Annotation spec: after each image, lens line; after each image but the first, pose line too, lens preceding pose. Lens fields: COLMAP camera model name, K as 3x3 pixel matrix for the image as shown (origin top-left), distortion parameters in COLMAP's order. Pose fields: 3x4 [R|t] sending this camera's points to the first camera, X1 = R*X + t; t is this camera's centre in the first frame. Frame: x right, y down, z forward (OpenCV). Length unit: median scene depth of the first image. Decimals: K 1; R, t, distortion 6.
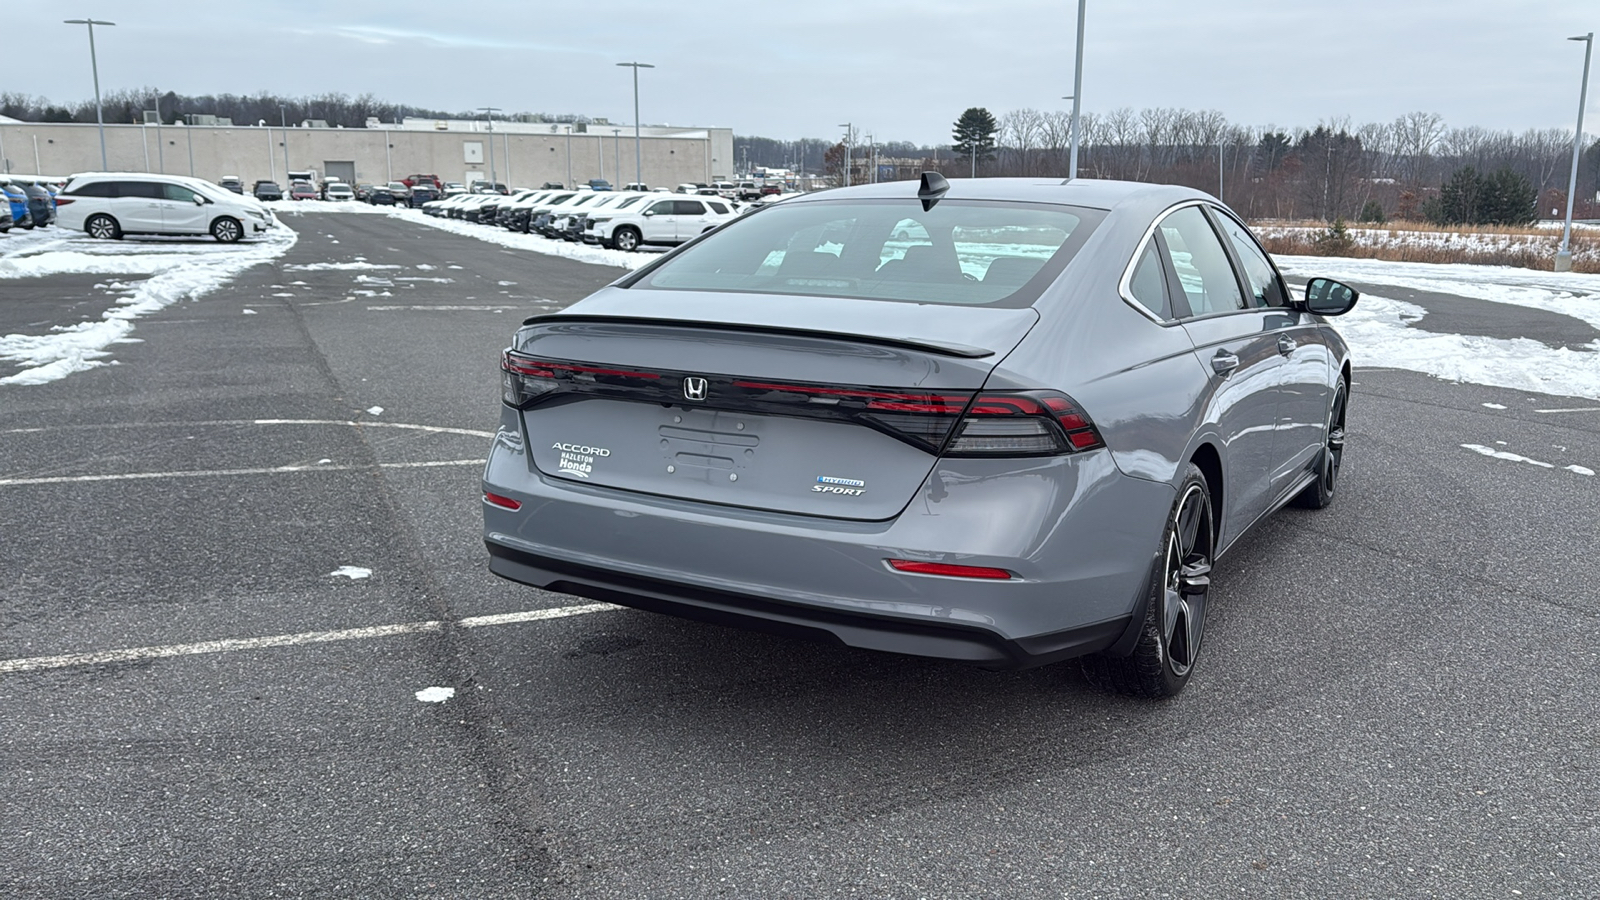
lens RADIAL K [[1286.3, 0, 830.7], [0, 1286.3, 483.4], [0, 0, 1]] dist [0.125608, -0.196575]
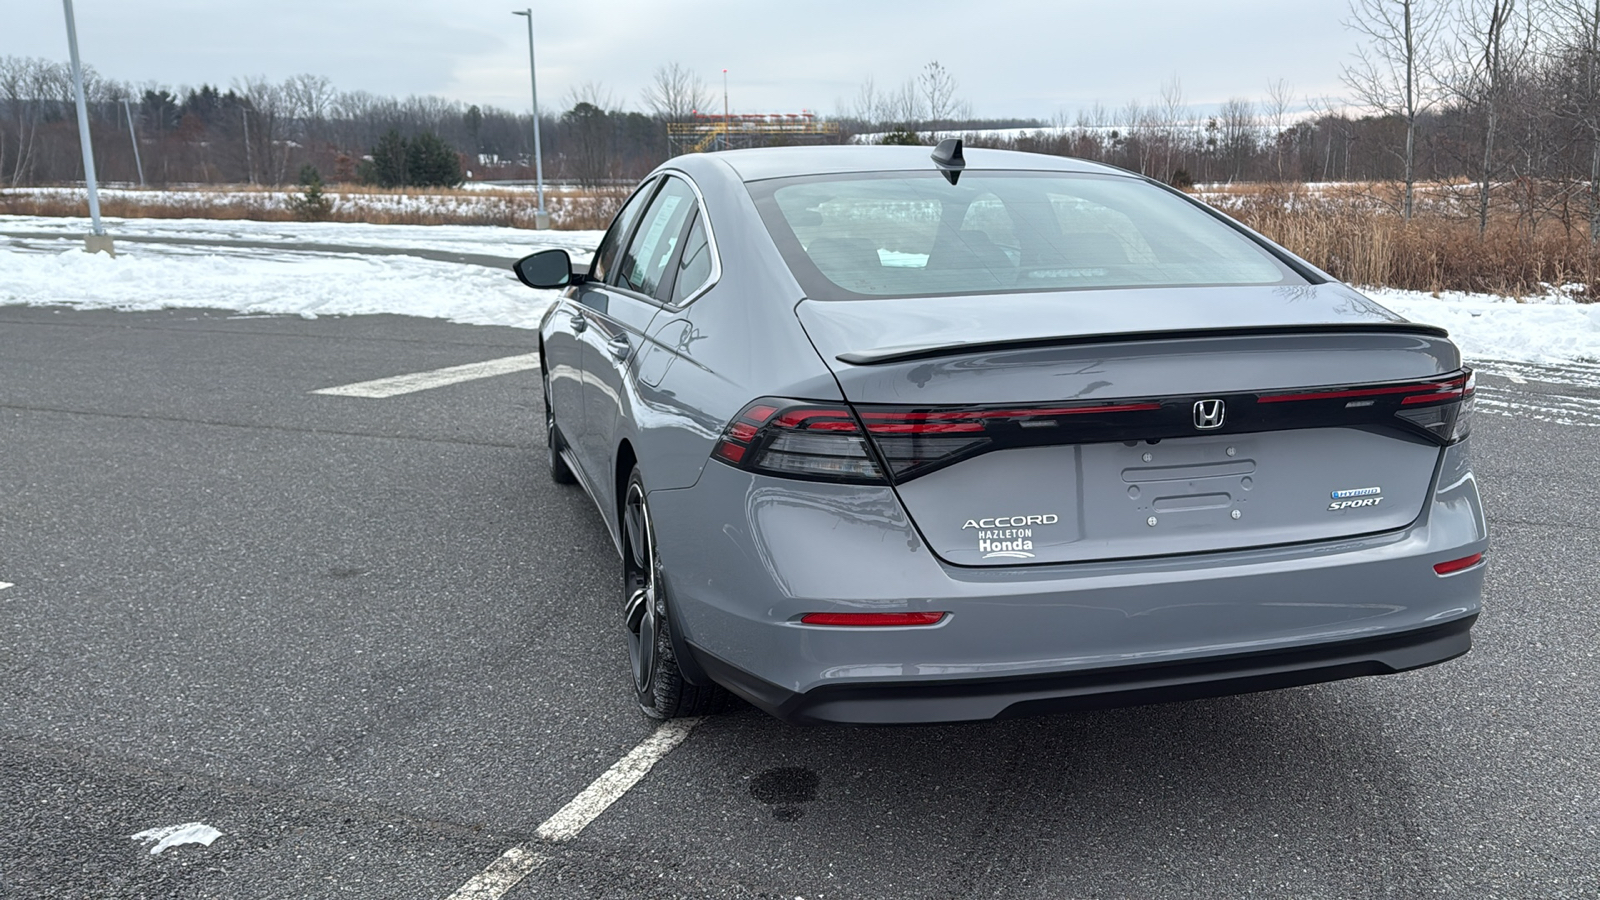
lens RADIAL K [[1286.3, 0, 830.7], [0, 1286.3, 483.4], [0, 0, 1]] dist [0.125608, -0.196575]
pose [[0.700576, -0.176765, 0.691338, -0.078499], [0.157718, 0.983229, 0.091572, -0.013373], [-0.695930, 0.044883, 0.716706, 0.056016]]
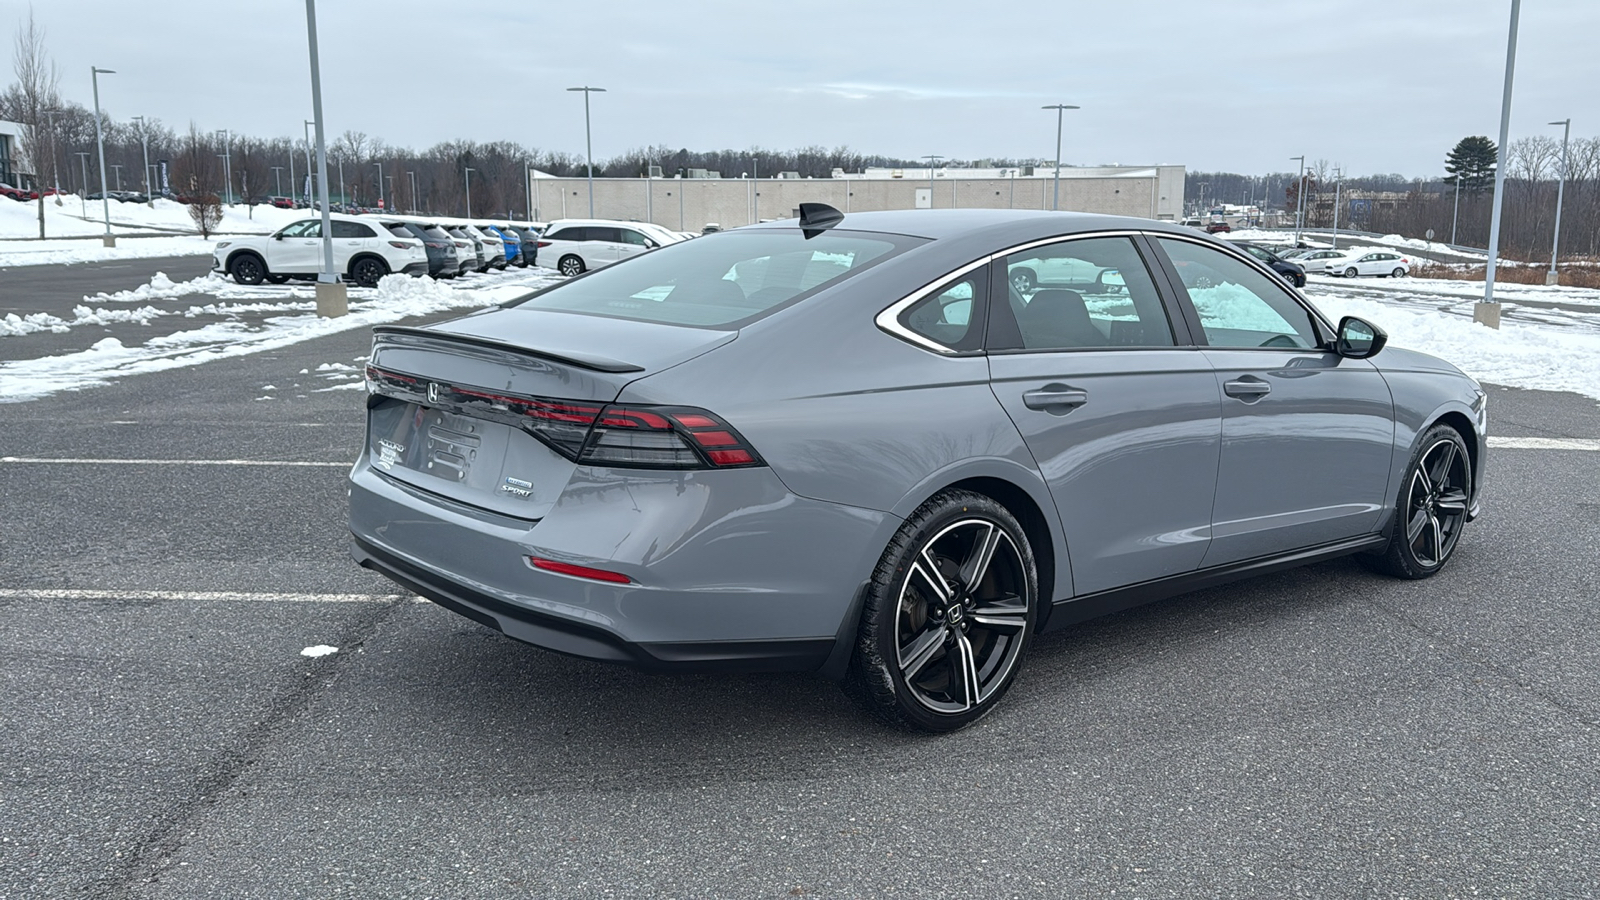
lens RADIAL K [[1280.2, 0, 824.0], [0, 1280.2, 492.6], [0, 0, 1]] dist [0.130652, -0.192262]
pose [[0.937205, 0.065968, -0.342484, 0.056988], [-0.073863, 0.997218, -0.010045, -0.000108], [0.340868, 0.034711, 0.939470, 0.006200]]
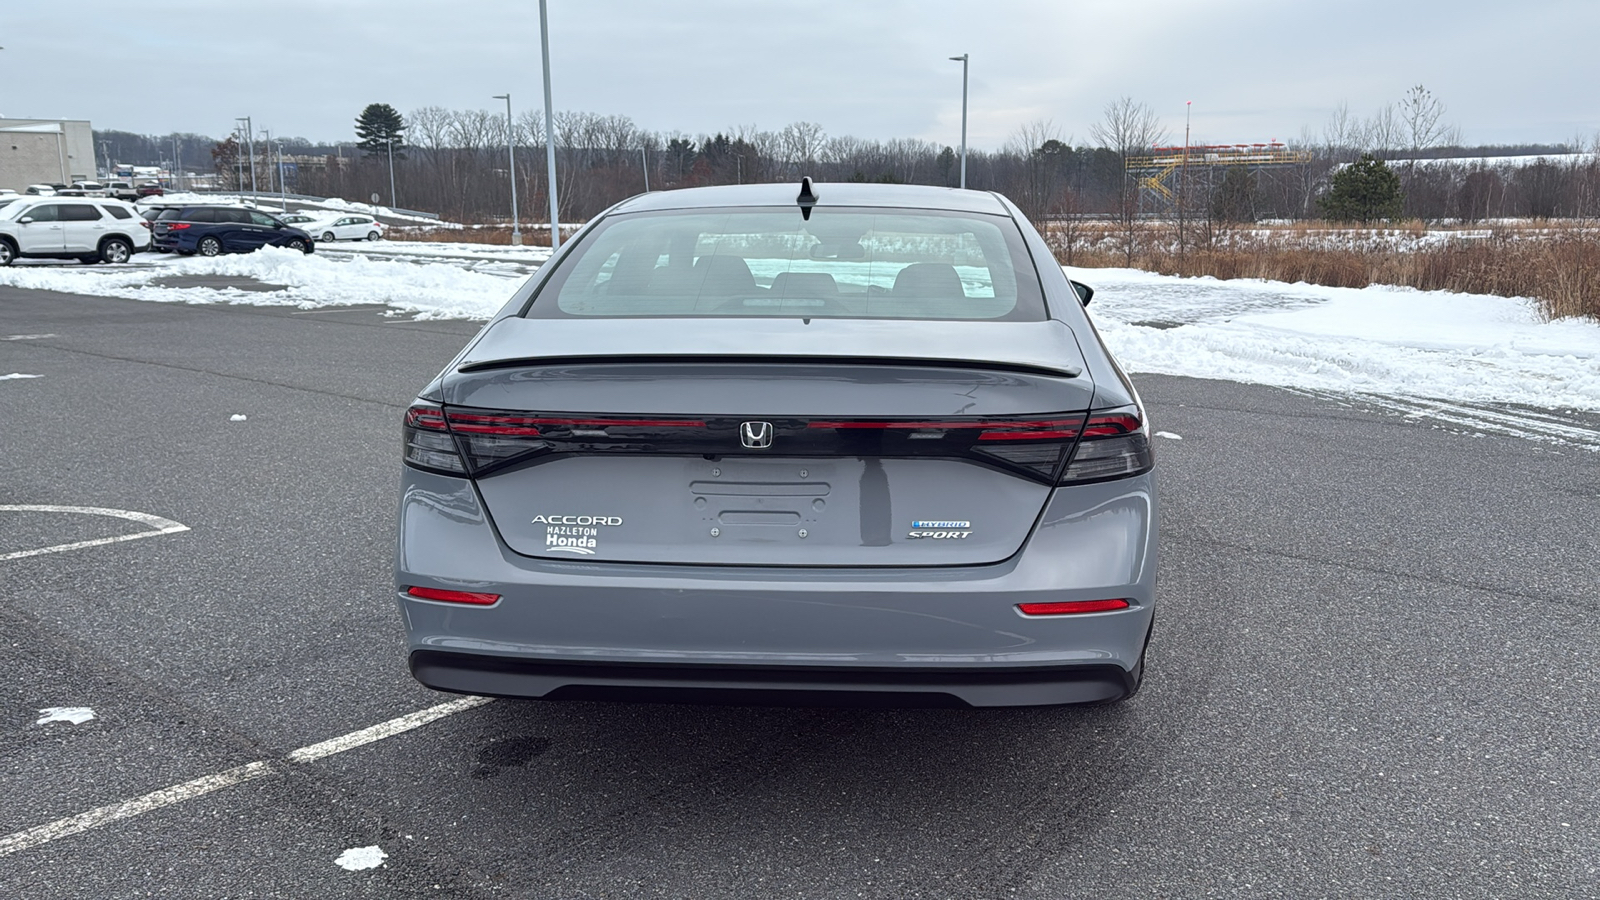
lens RADIAL K [[1286.3, 0, 830.7], [0, 1286.3, 483.4], [0, 0, 1]] dist [0.125608, -0.196575]
pose [[0.905413, -0.099894, 0.412612, -0.039115], [0.100335, 0.994739, 0.020658, -0.005133], [-0.412505, 0.022696, 0.910672, 0.020018]]
